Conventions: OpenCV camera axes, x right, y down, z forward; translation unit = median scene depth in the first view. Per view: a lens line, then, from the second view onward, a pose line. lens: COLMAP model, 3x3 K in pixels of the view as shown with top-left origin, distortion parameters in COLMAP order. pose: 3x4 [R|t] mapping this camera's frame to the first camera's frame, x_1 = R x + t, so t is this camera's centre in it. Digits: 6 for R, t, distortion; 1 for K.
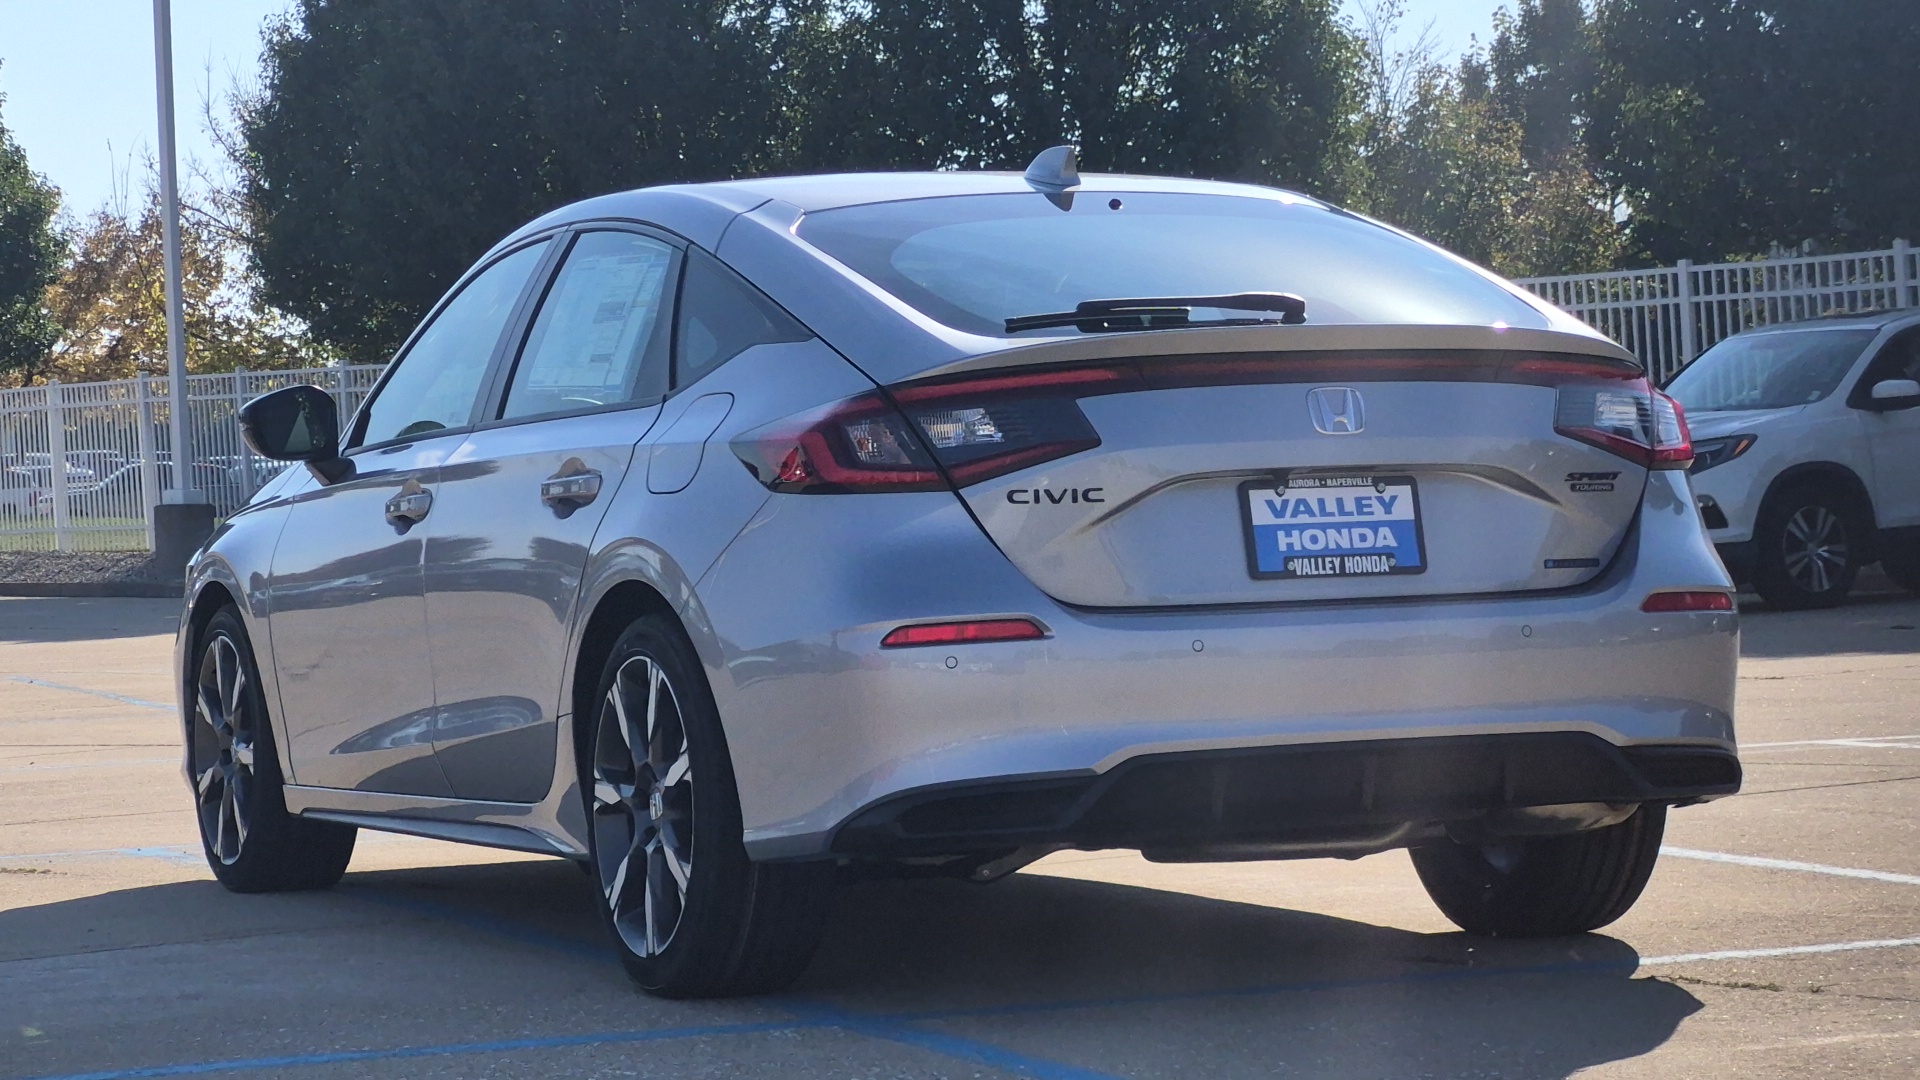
lens RADIAL K [[4443.4, 0, 959.6], [0, 4443.4, 537.6], [0, 0, 1]] dist [0.027342, 0.000000]
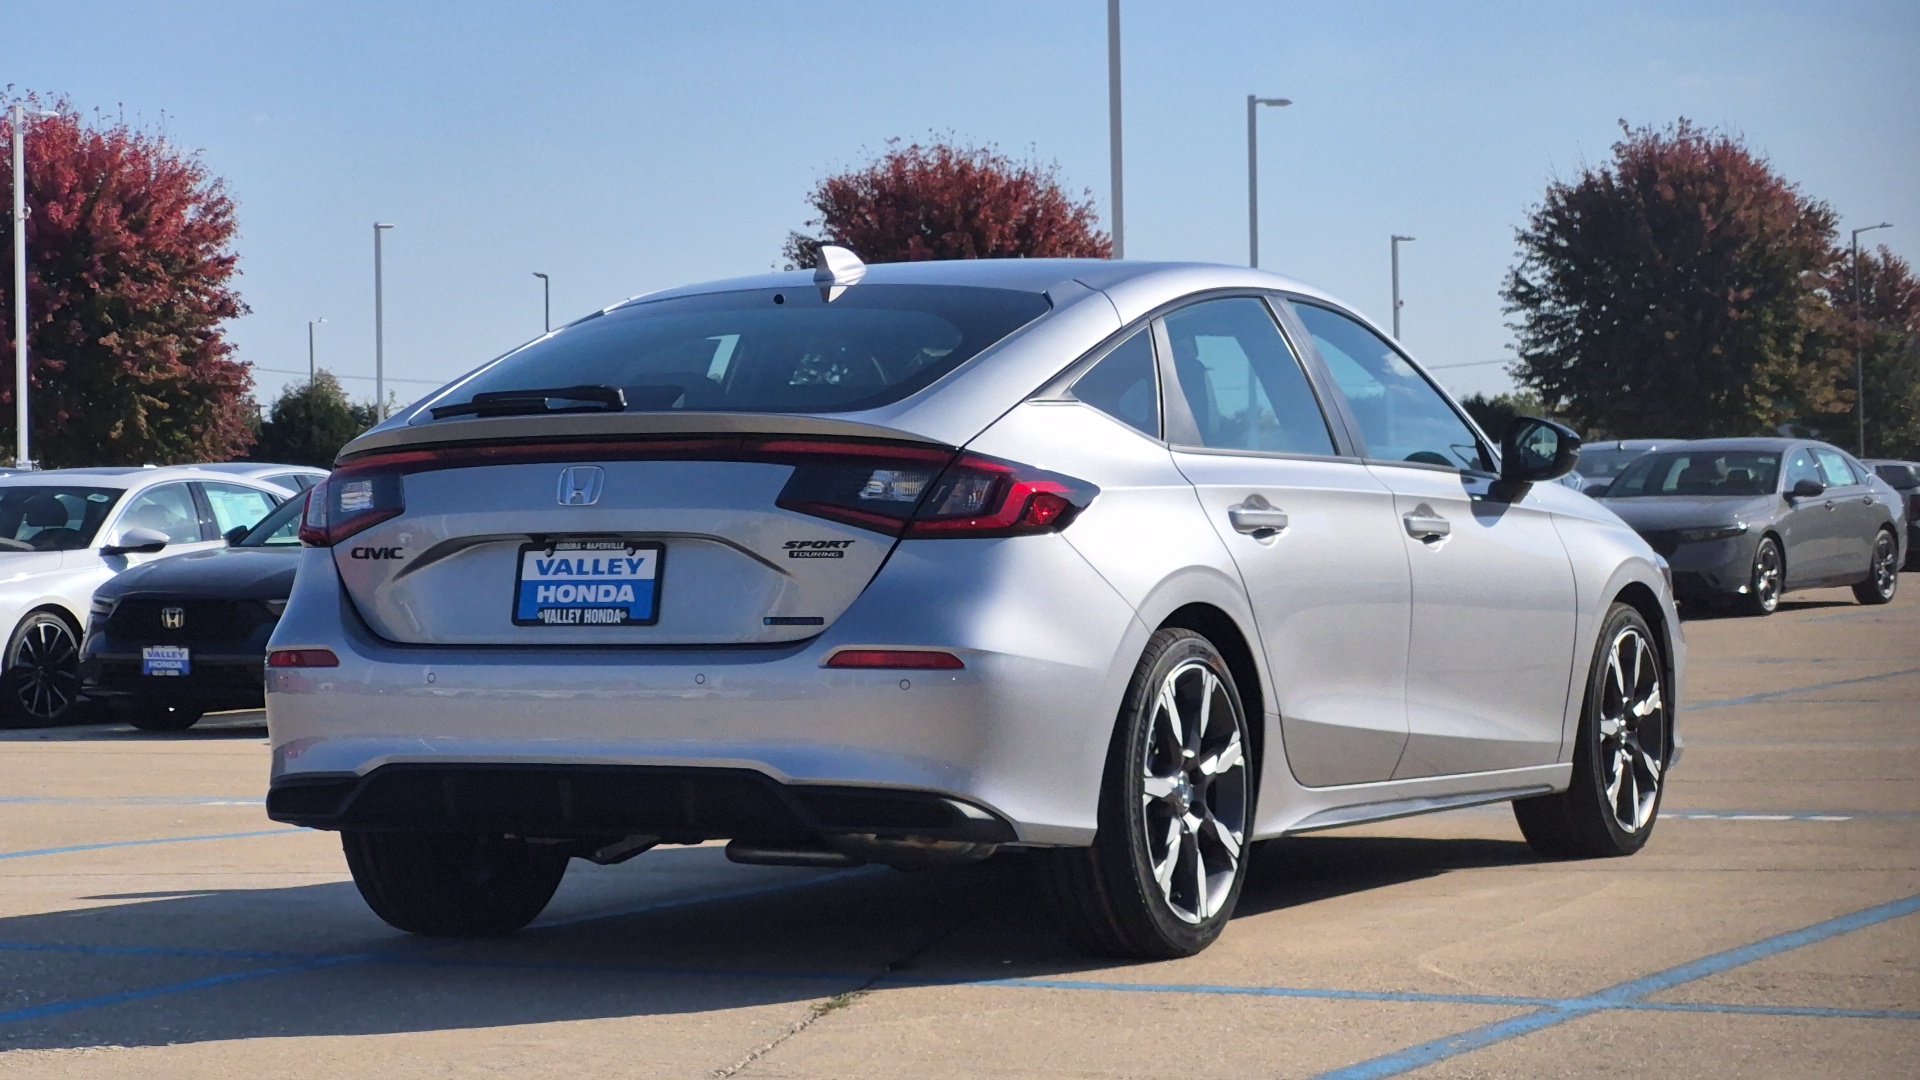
lens RADIAL K [[4121.7, 0, 957.6], [0, 4121.7, 541.6], [0, 0, 1]] dist [0.050707, 0.000000]
pose [[0.652455, 0.024009, -0.757447, 0.982694], [-0.011838, 0.999699, 0.021491, -0.038449], [0.757735, -0.005056, 0.652543, 0.356731]]
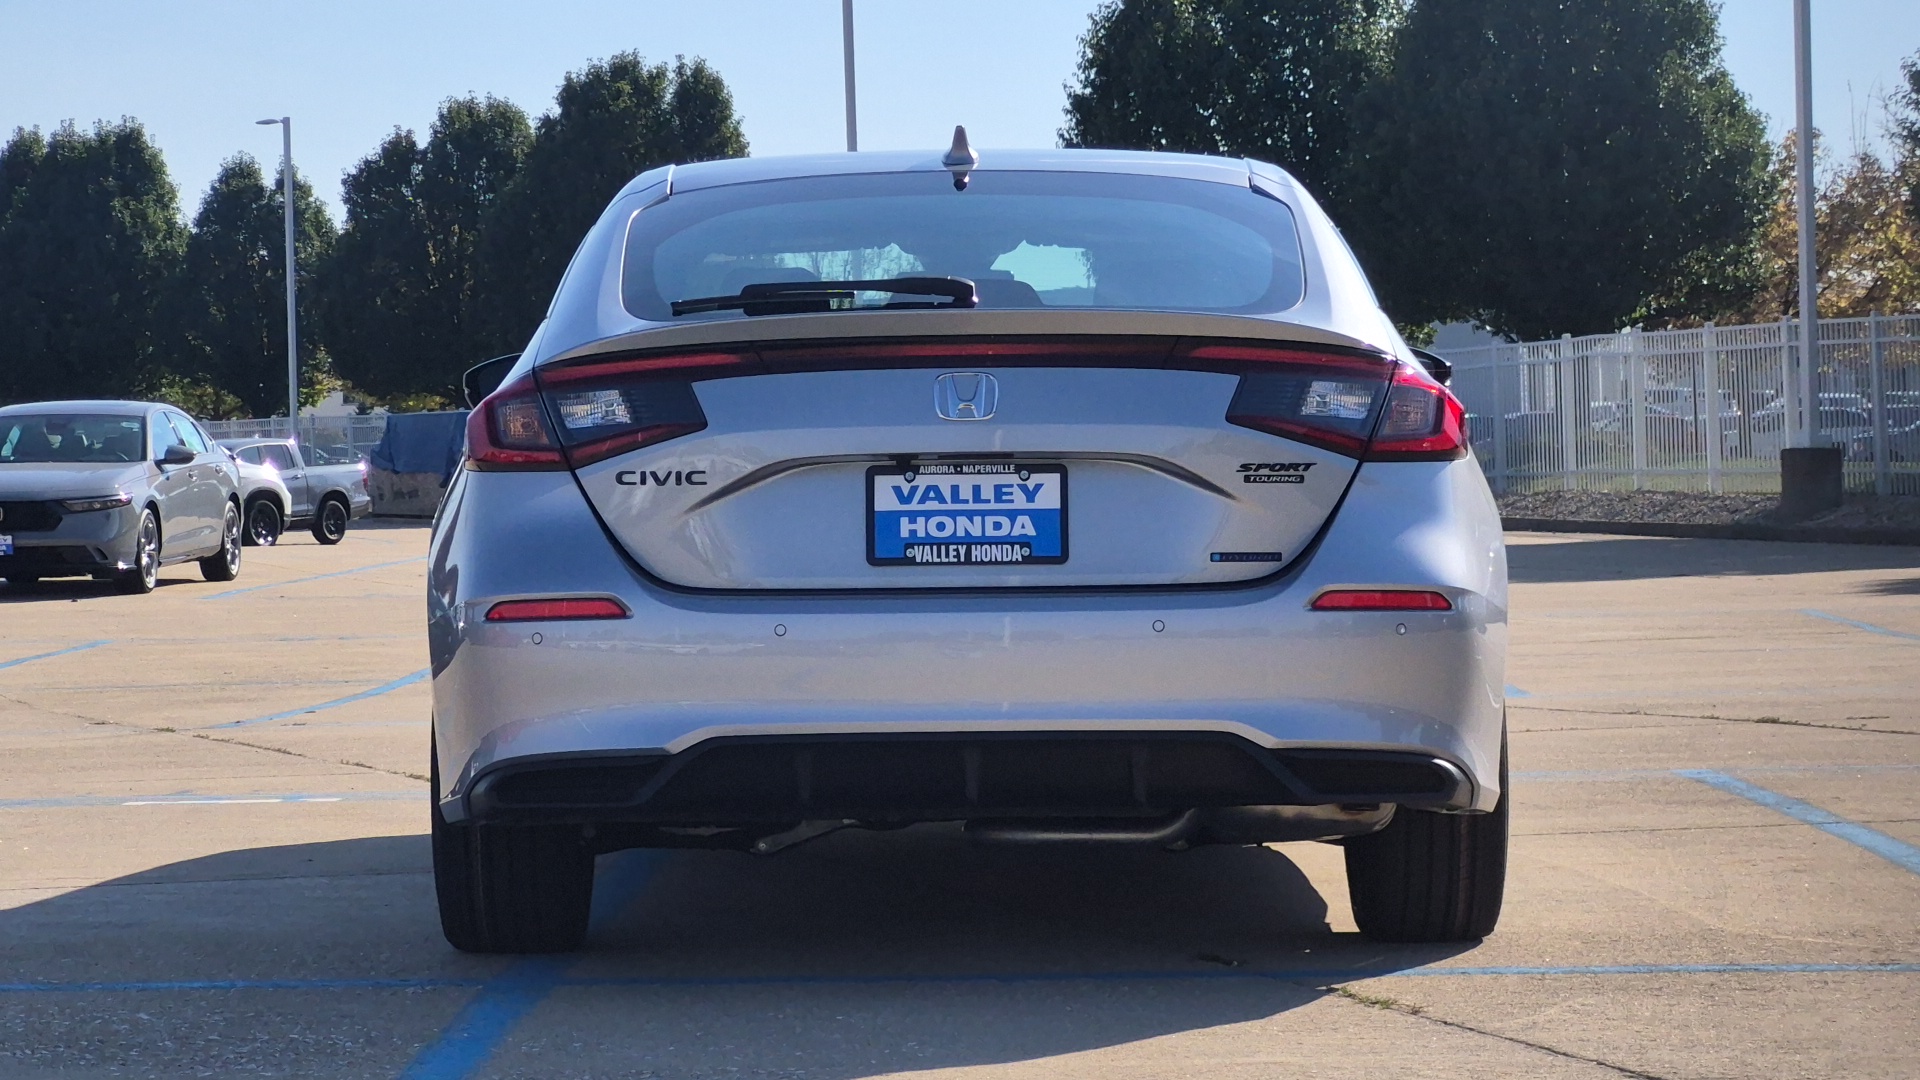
lens RADIAL K [[4452.0, 0, 961.8], [0, 4452.0, 538.4], [0, 0, 1]] dist [-0.098404, 0.000000]
pose [[0.920197, 0.025305, -0.390637, 0.469562], [-0.019893, 0.999642, 0.017897, -0.014723], [0.390950, -0.008698, 0.920371, 0.089994]]
